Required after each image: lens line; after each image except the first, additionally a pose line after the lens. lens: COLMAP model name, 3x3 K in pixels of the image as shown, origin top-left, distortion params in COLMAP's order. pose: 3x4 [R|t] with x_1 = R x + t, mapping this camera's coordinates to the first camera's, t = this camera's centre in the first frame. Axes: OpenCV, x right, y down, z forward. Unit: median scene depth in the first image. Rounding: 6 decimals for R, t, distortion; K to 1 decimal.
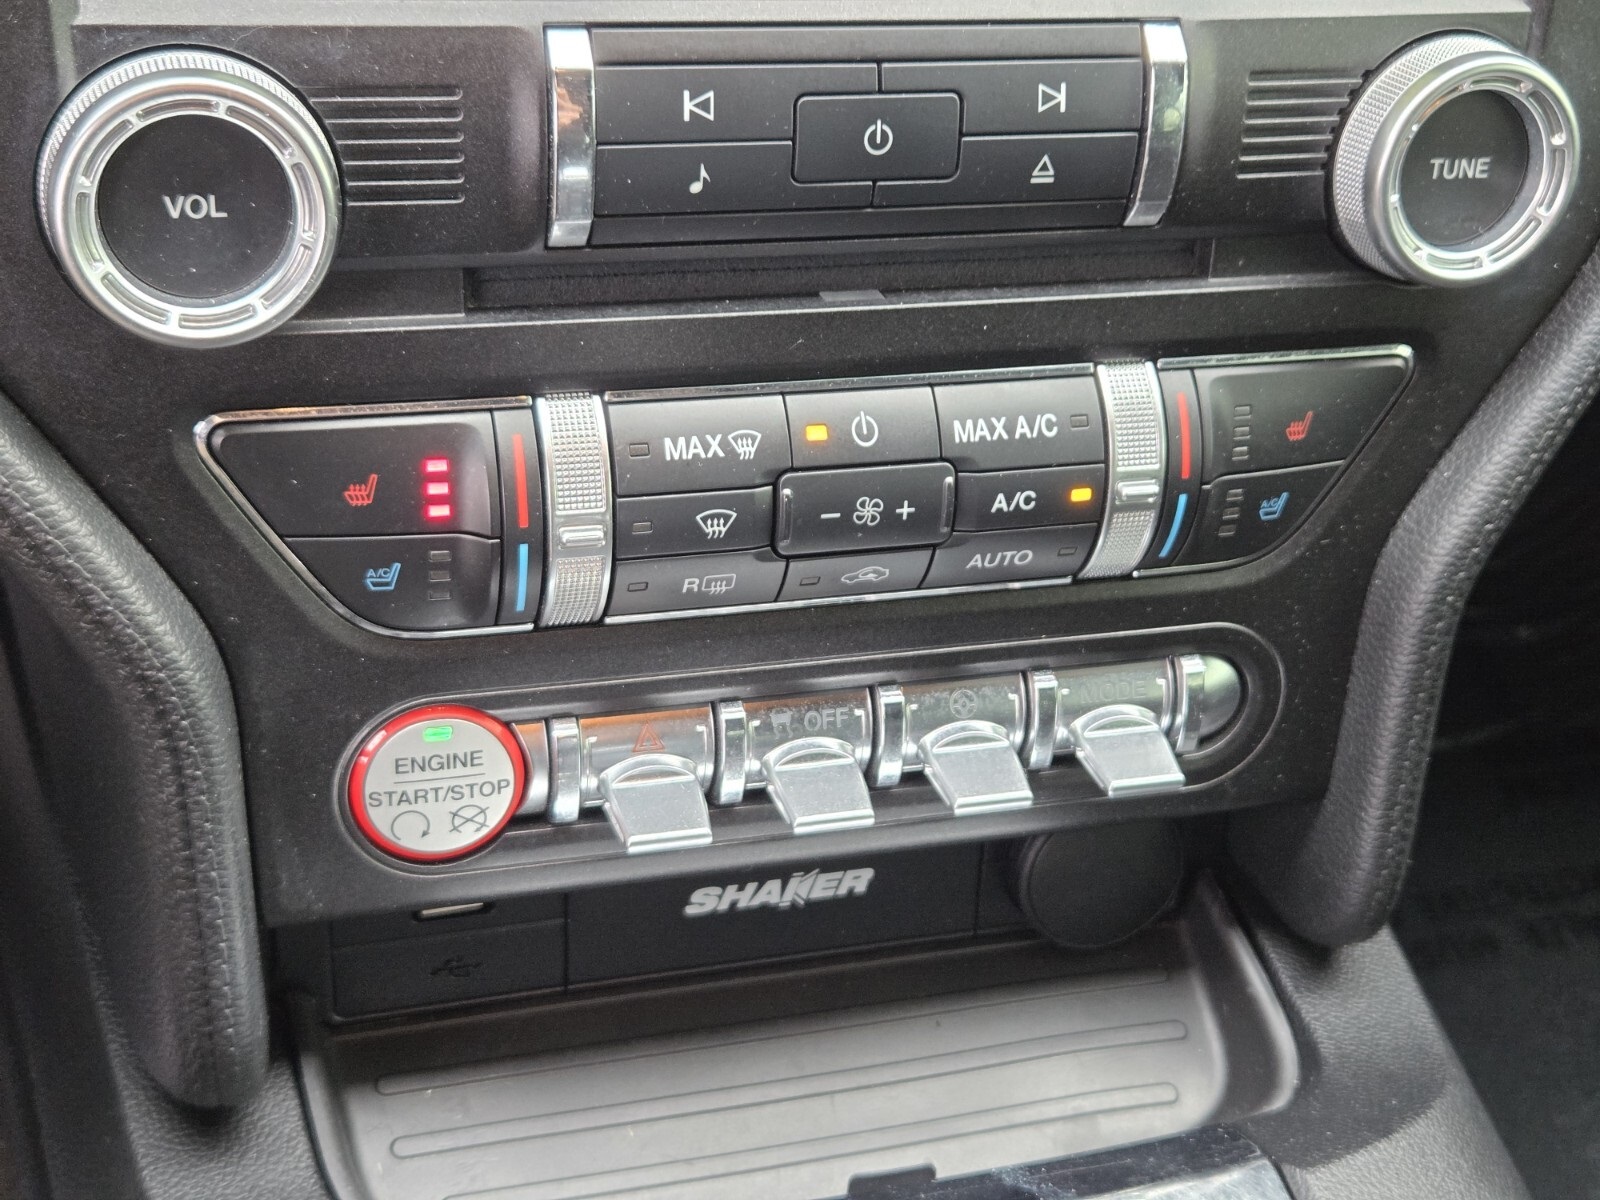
lens RADIAL K [[2147.5, 0, 795.3], [0, 2147.5, 605.6], [0, 0, 1]] dist [0.035620, 0.000000]
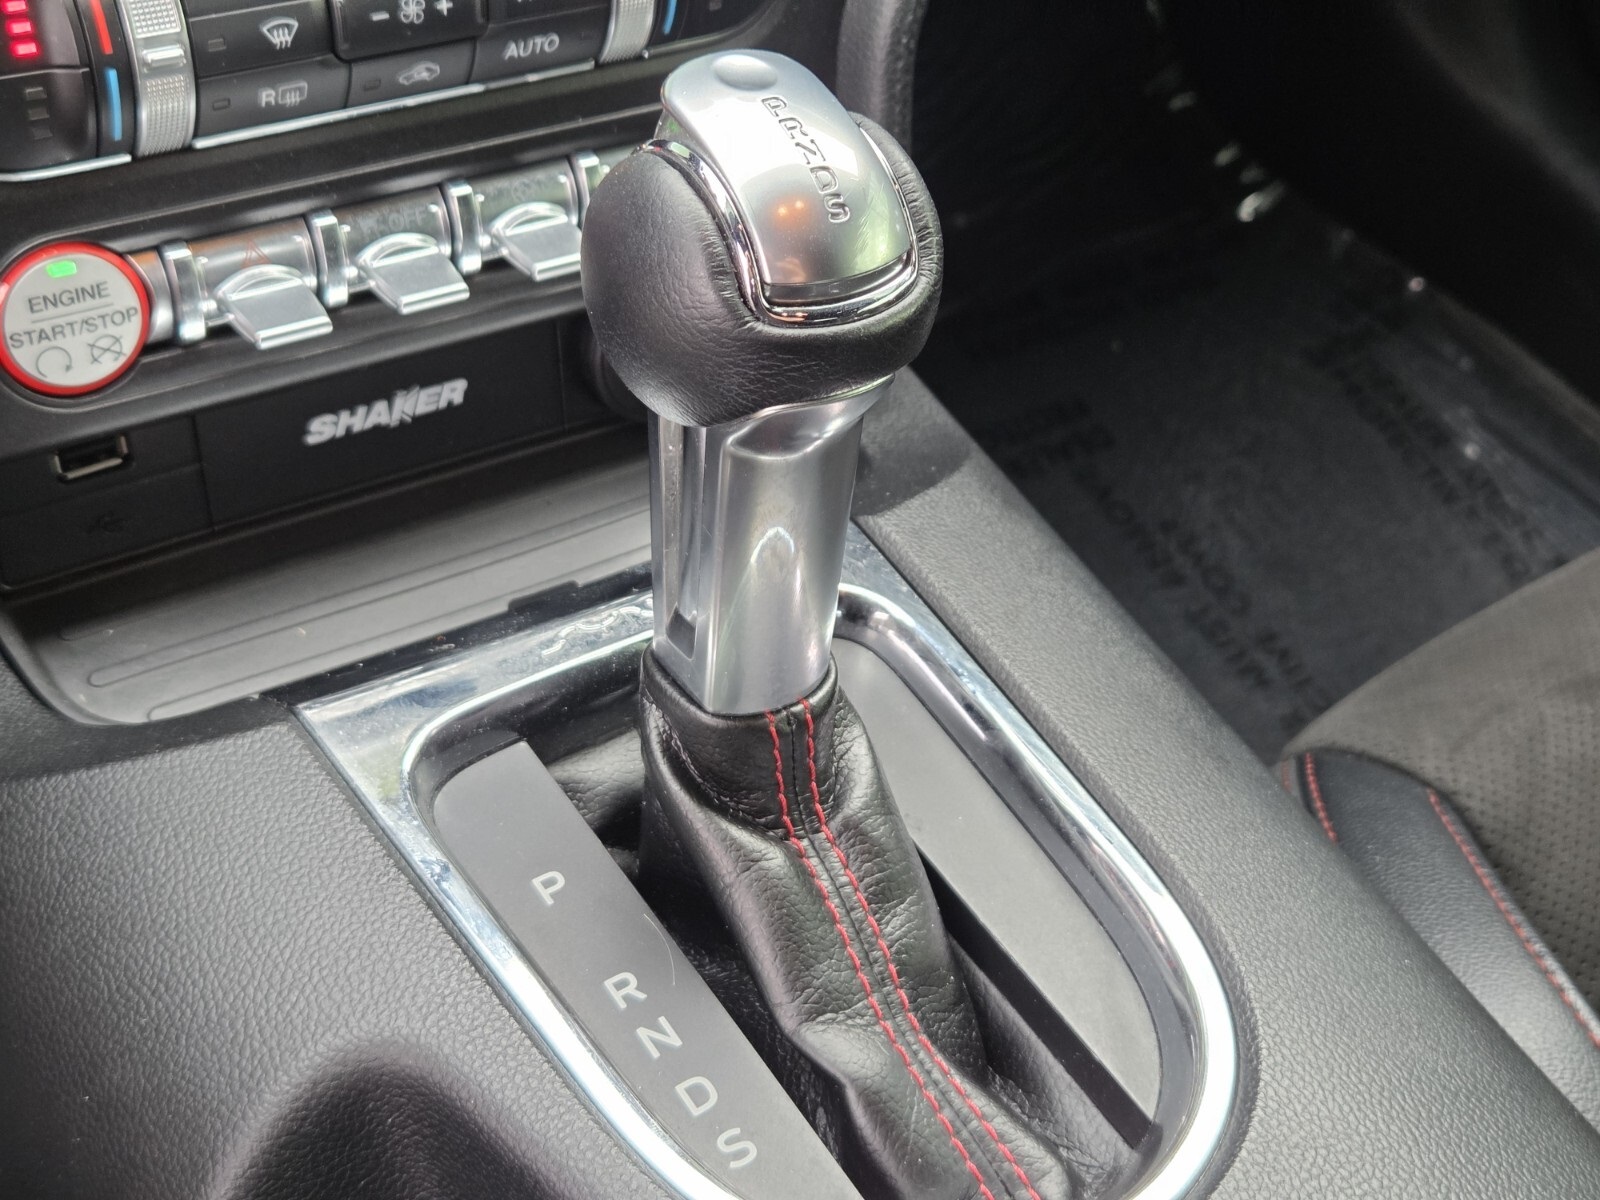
lens RADIAL K [[2147.5, 0, 805.9], [0, 2147.5, 584.2], [0, 0, 1]] dist [0.035620, 0.000000]
pose [[0.950942, -0.202459, 0.233923, -0.093242], [0.182139, 0.977579, 0.105661, 0.164983], [-0.250070, -0.057871, 0.966497, -0.165938]]
